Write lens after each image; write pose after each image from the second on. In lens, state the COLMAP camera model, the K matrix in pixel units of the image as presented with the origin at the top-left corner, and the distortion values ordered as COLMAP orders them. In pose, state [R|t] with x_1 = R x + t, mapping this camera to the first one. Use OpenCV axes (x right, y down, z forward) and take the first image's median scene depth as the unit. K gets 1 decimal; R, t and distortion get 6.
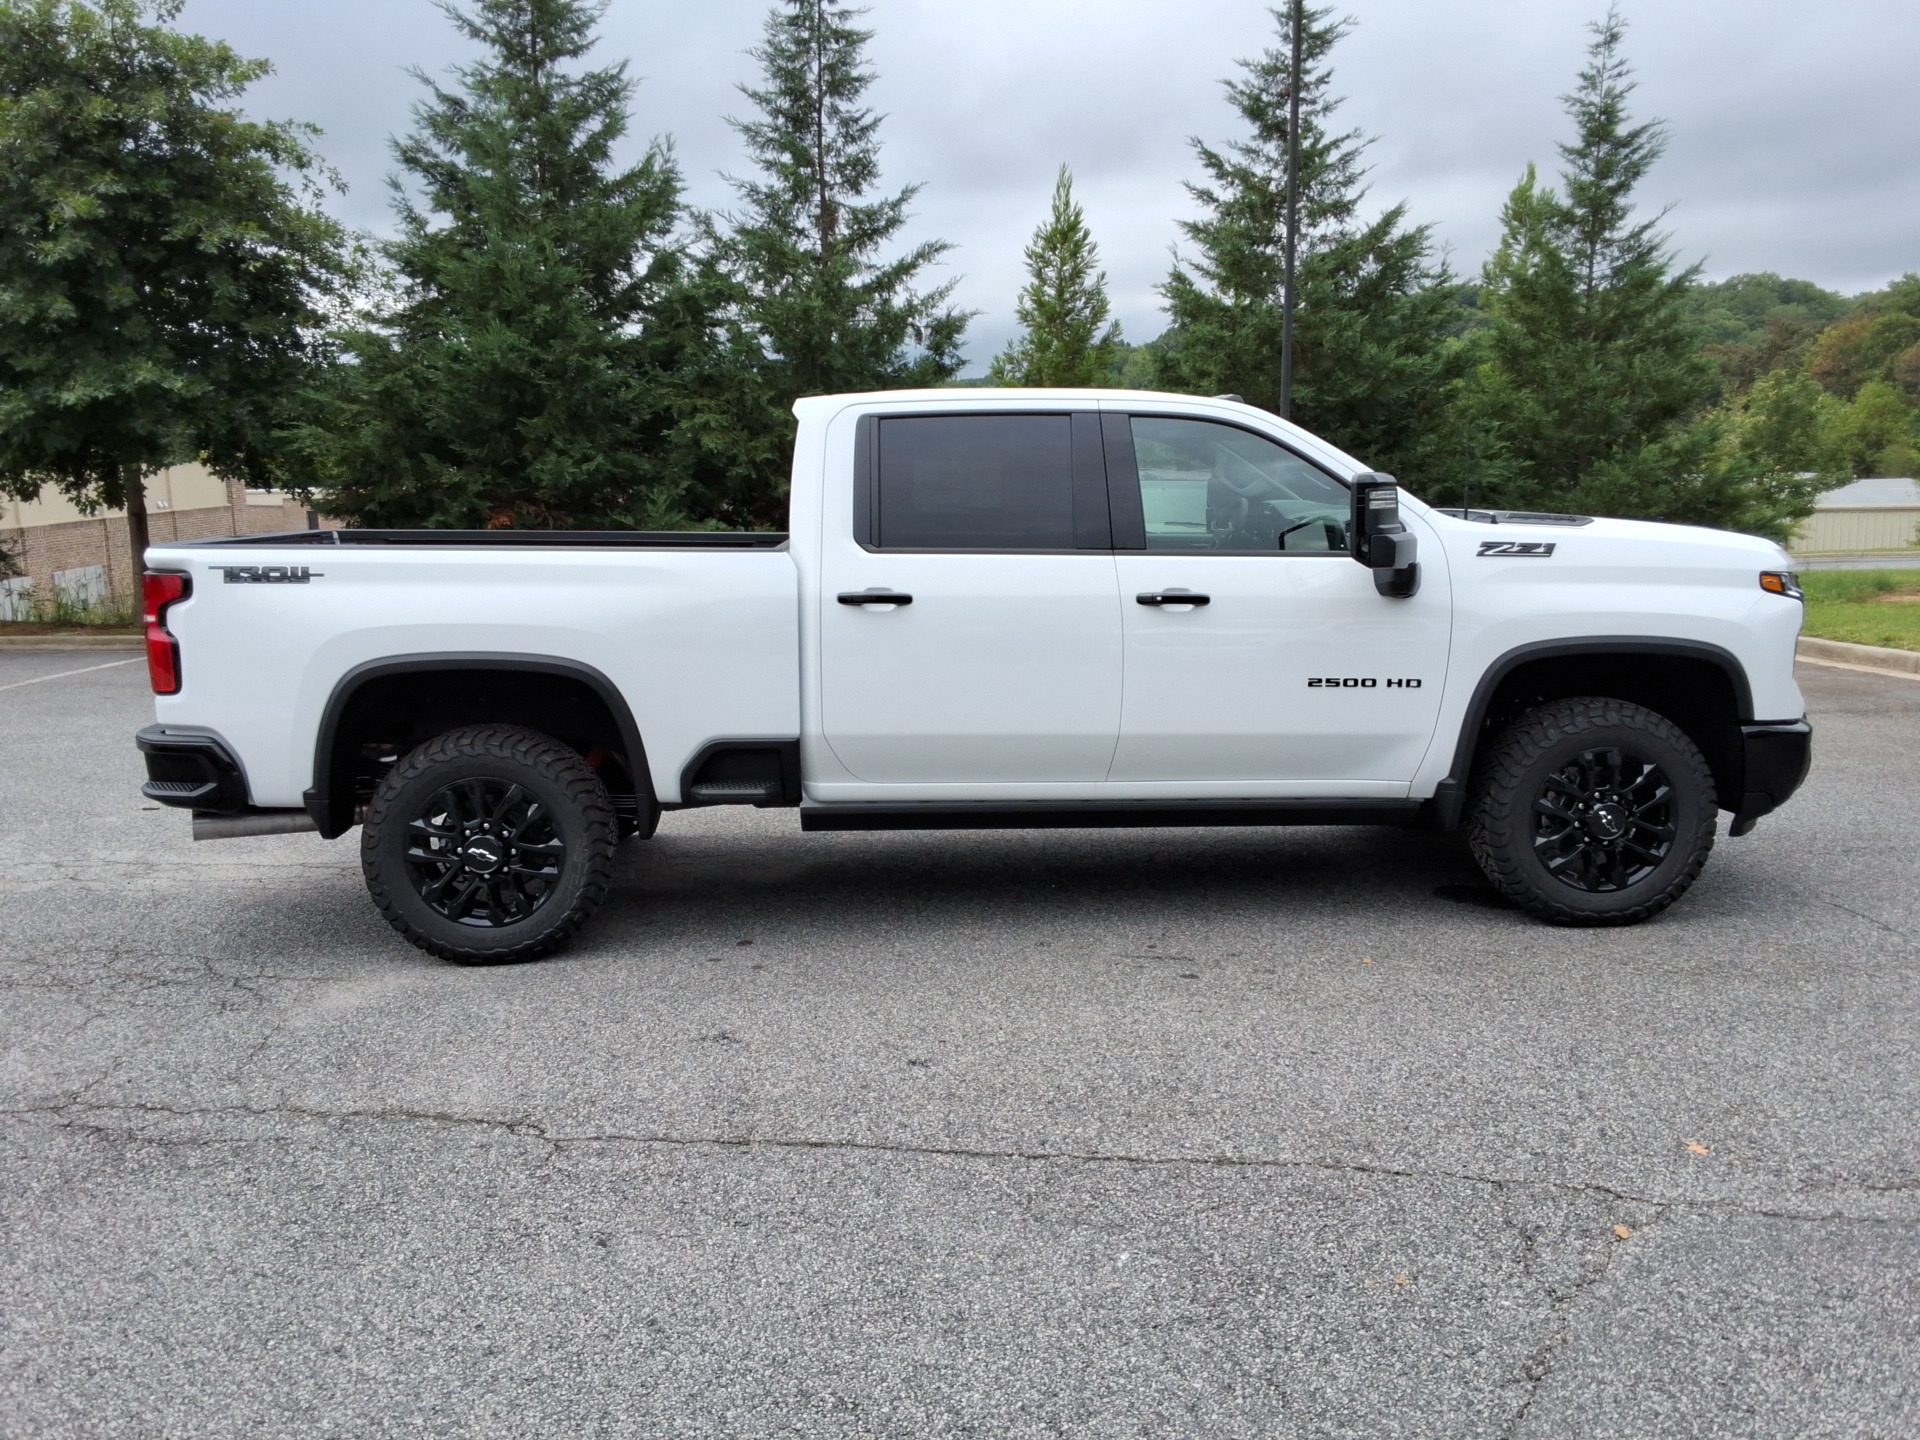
lens RADIAL K [[1540.5, 0, 982.2], [0, 1540.5, 681.7], [0, 0, 1]] dist [0.113930, -0.174353]
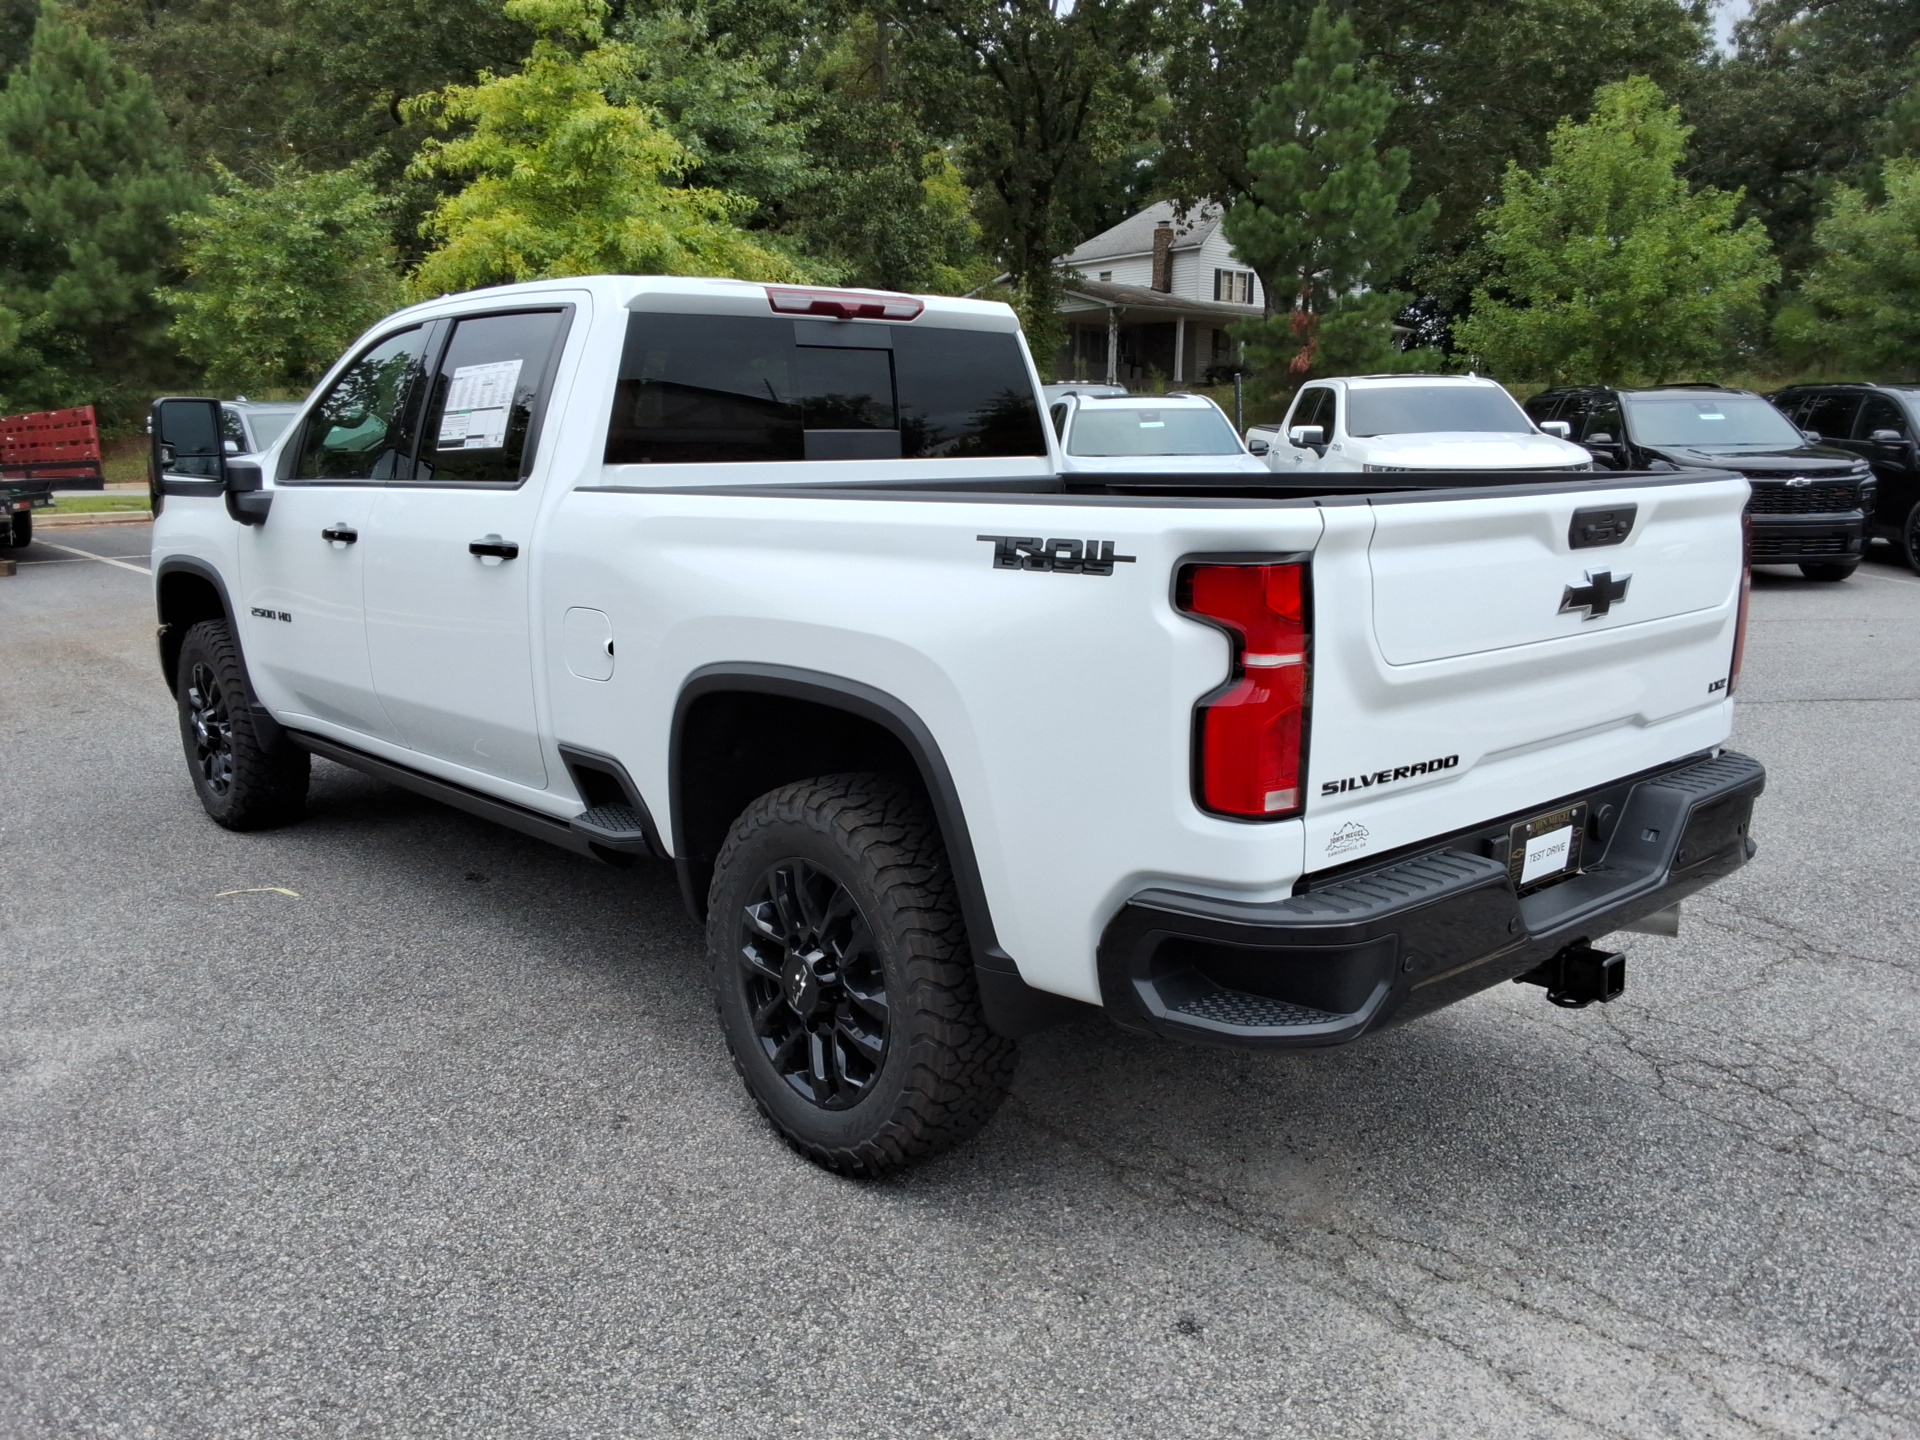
lens RADIAL K [[1540.5, 0, 974.5], [0, 1540.5, 692.9], [0, 0, 1]] dist [0.113930, -0.174353]
pose [[-0.626850, -0.120204, 0.769812, -0.816712], [0.112782, 0.963623, 0.242304, -0.186966], [-0.770934, 0.238709, -0.590490, 1.603236]]
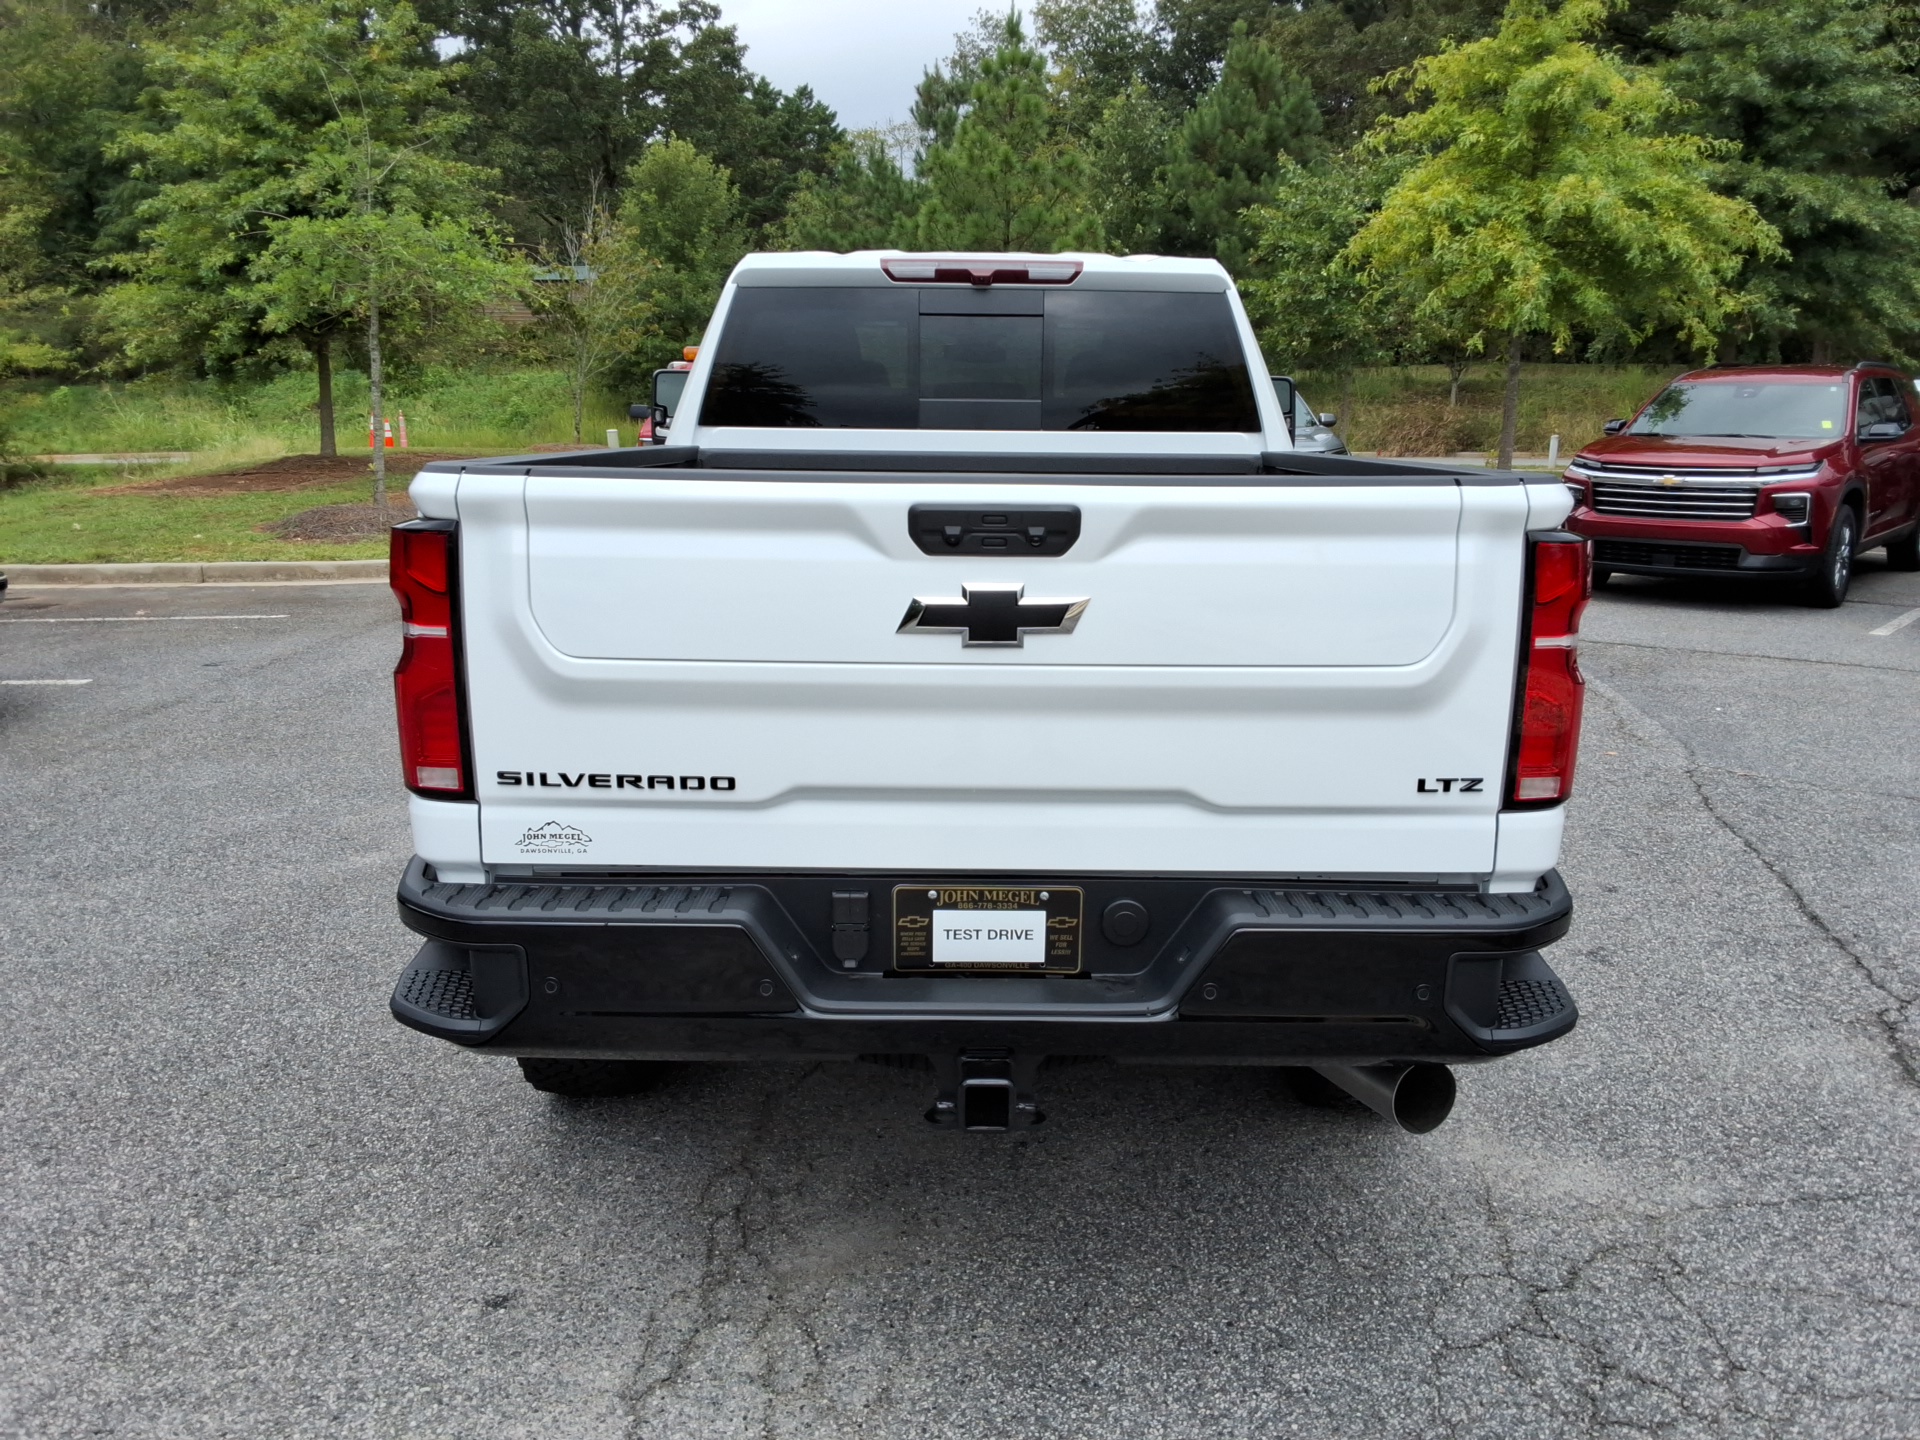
lens RADIAL K [[1540.5, 0, 977.0], [0, 1540.5, 696.0], [0, 0, 1]] dist [0.113930, -0.174353]
pose [[0.055579, -0.178281, 0.982409, -0.943710], [0.120278, 0.977960, 0.170669, -0.116699], [-0.991183, 0.108676, 0.075797, 1.095036]]
